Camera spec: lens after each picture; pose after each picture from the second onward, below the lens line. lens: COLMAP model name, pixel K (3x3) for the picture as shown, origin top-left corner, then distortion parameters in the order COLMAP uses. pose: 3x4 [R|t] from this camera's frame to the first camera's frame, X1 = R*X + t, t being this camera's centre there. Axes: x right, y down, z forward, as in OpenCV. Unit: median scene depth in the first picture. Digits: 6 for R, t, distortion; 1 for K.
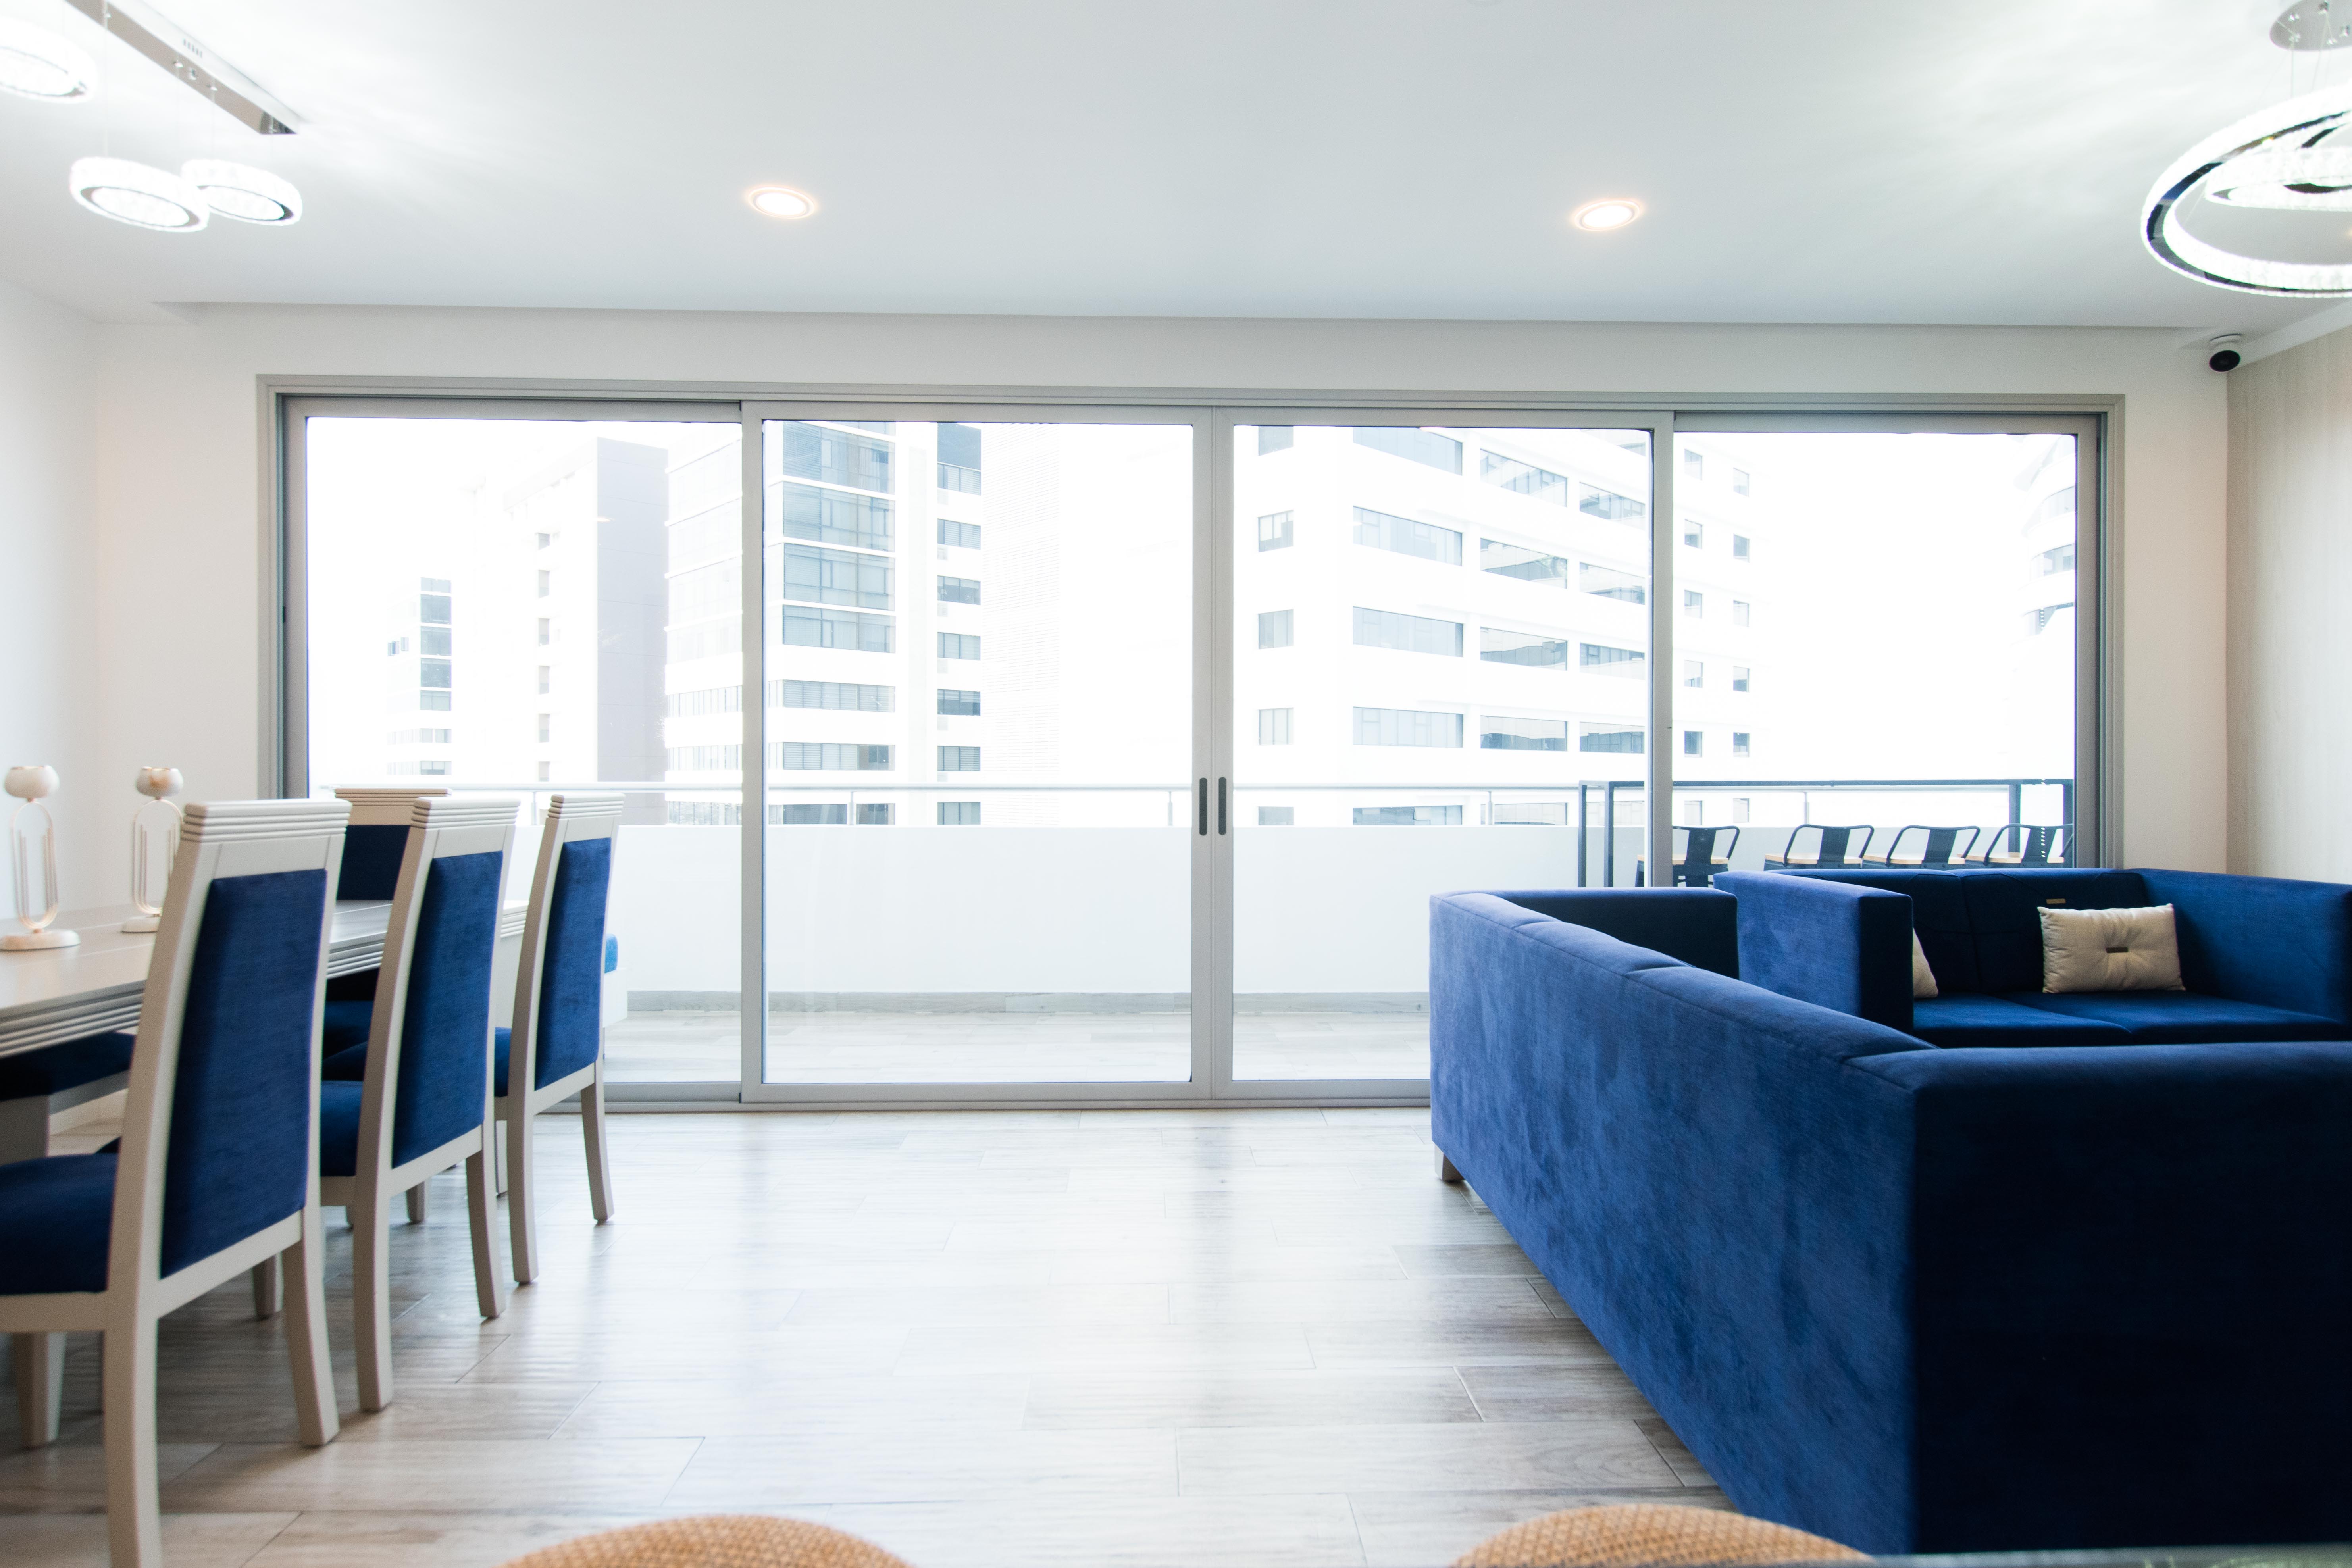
lens RADIAL K [[1222.0, 0, 1181.8], [0, 1222.0, 780.3], [0, 0, 1]] dist [-0.005044, -0.000148]
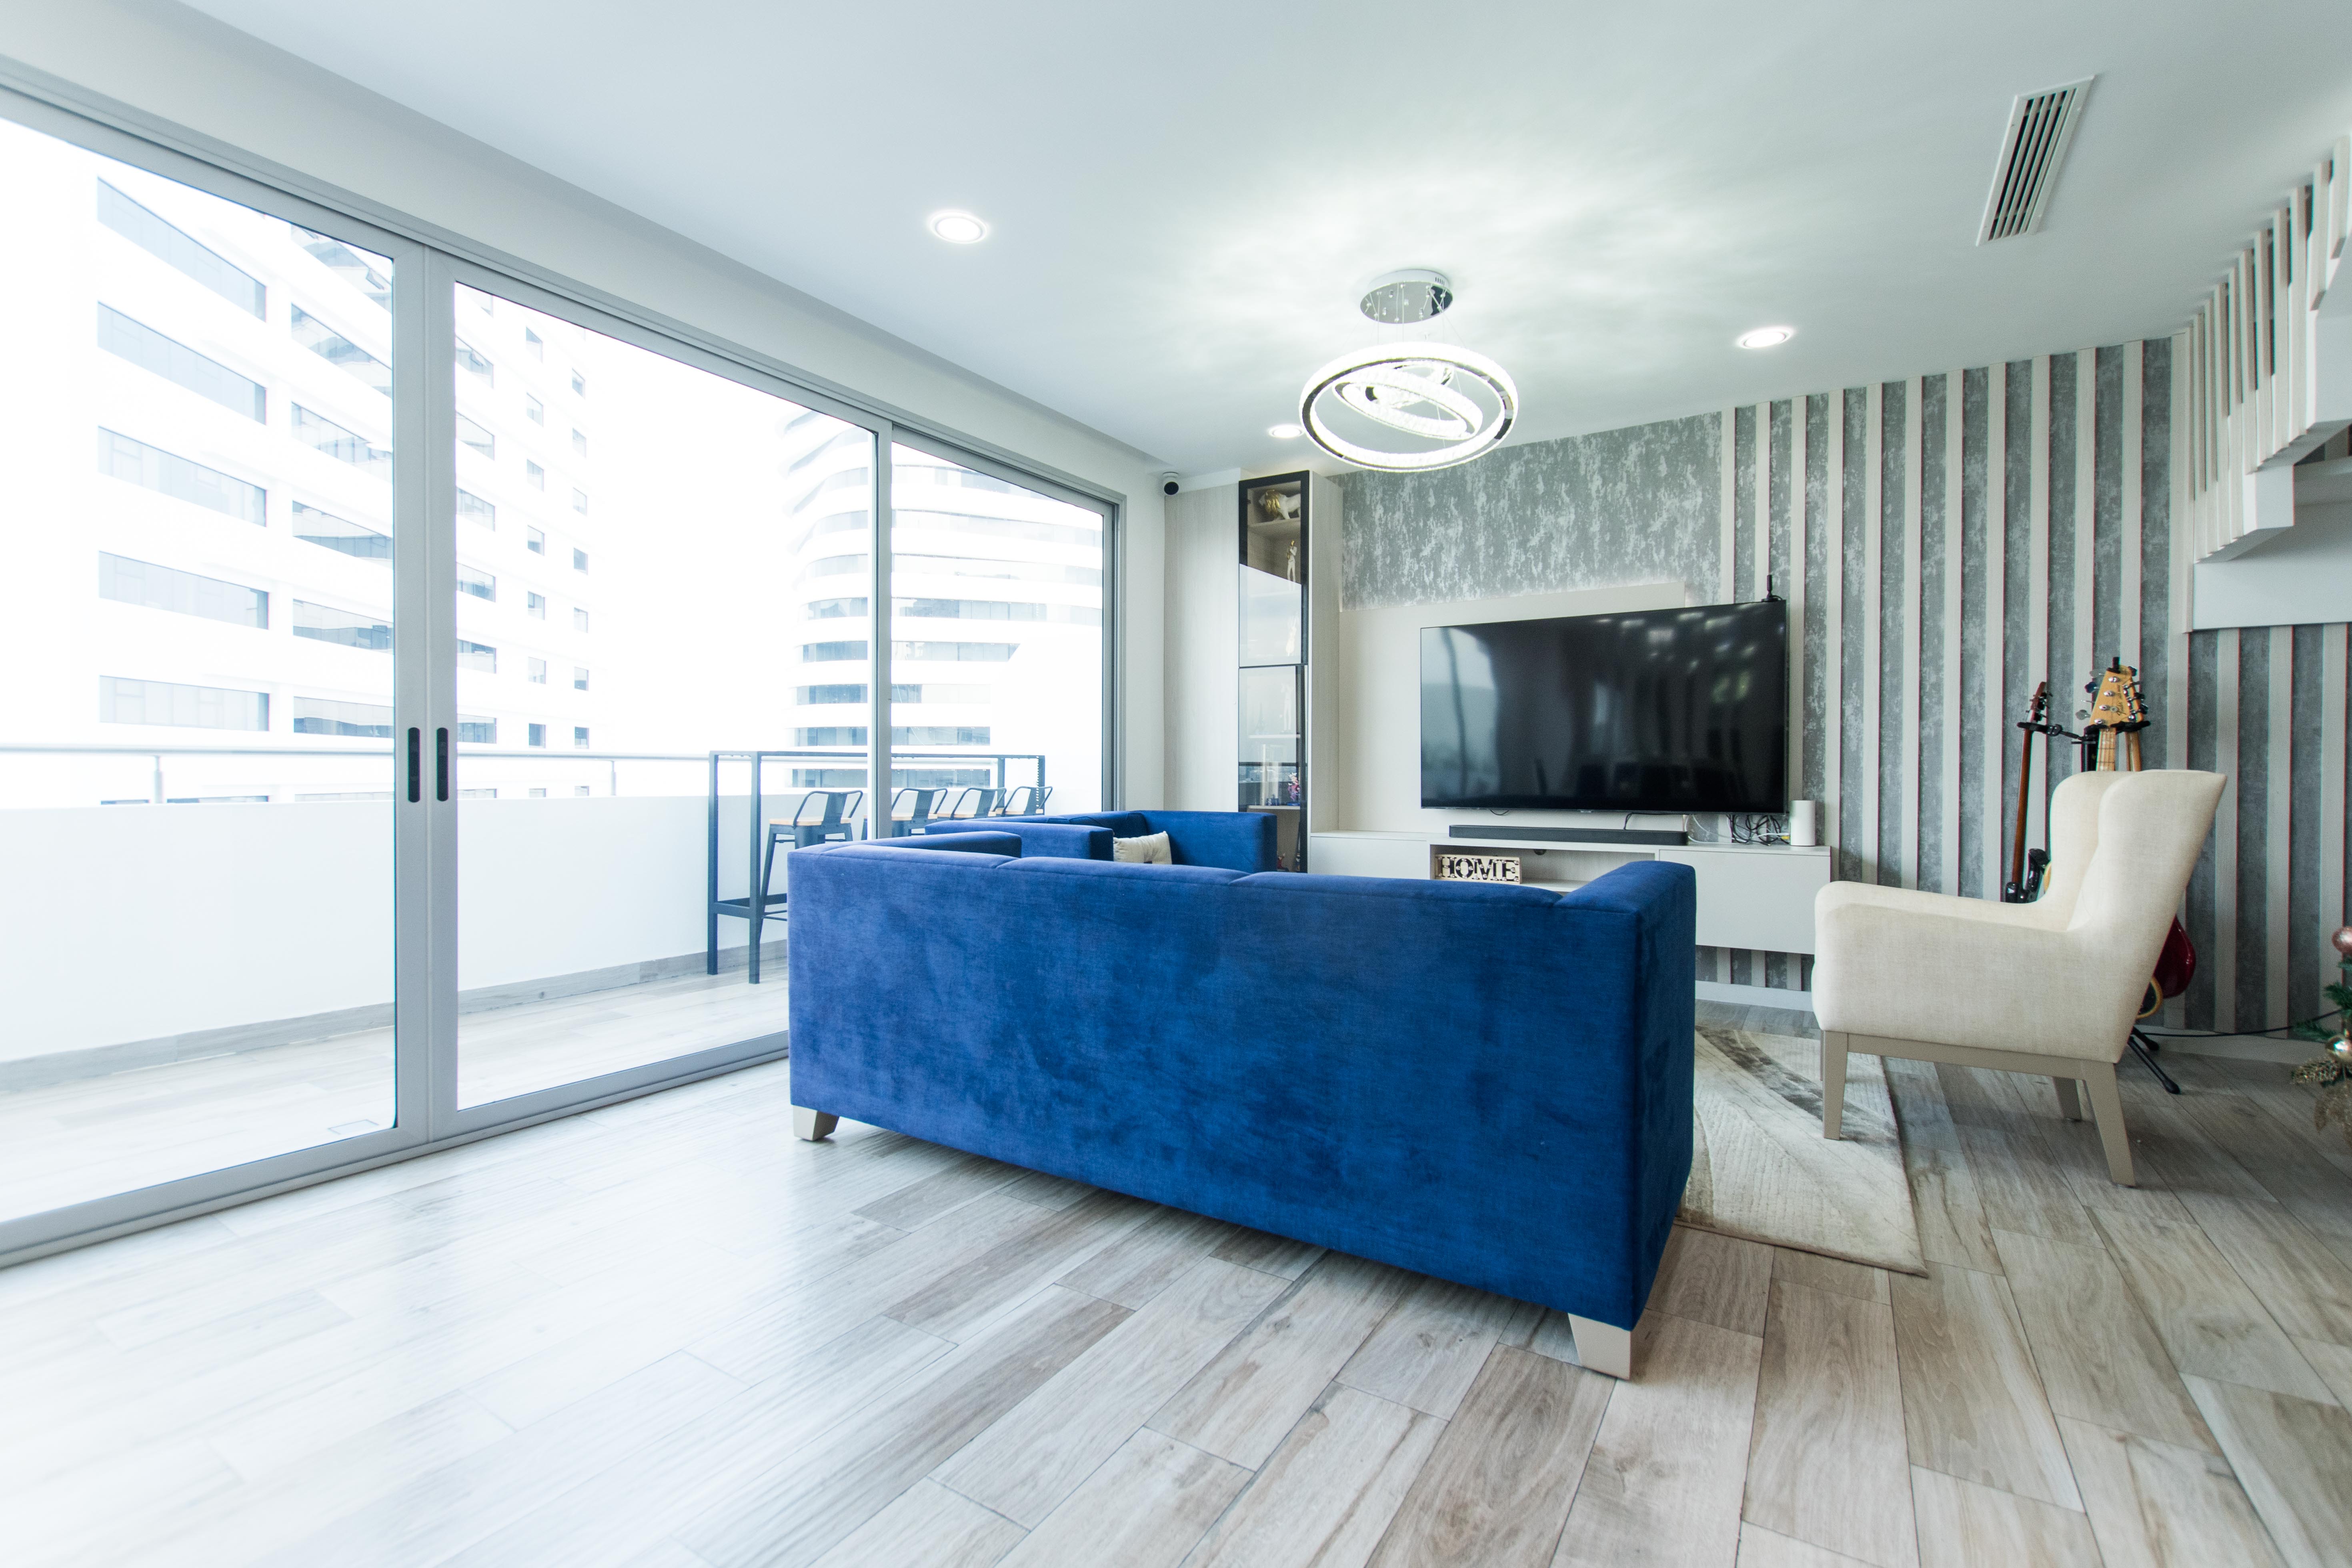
lens RADIAL K [[1036.5, 0, 1169.1], [0, 1036.5, 780.8], [0, 0, 1]] dist [0.008997, 0.000384]
pose [[0.564547, -0.004392, 0.825389, -0.254432], [-0.002088, 0.999975, 0.006749, 0.026098], [-0.825398, -0.005534, 0.564524, 0.236556]]
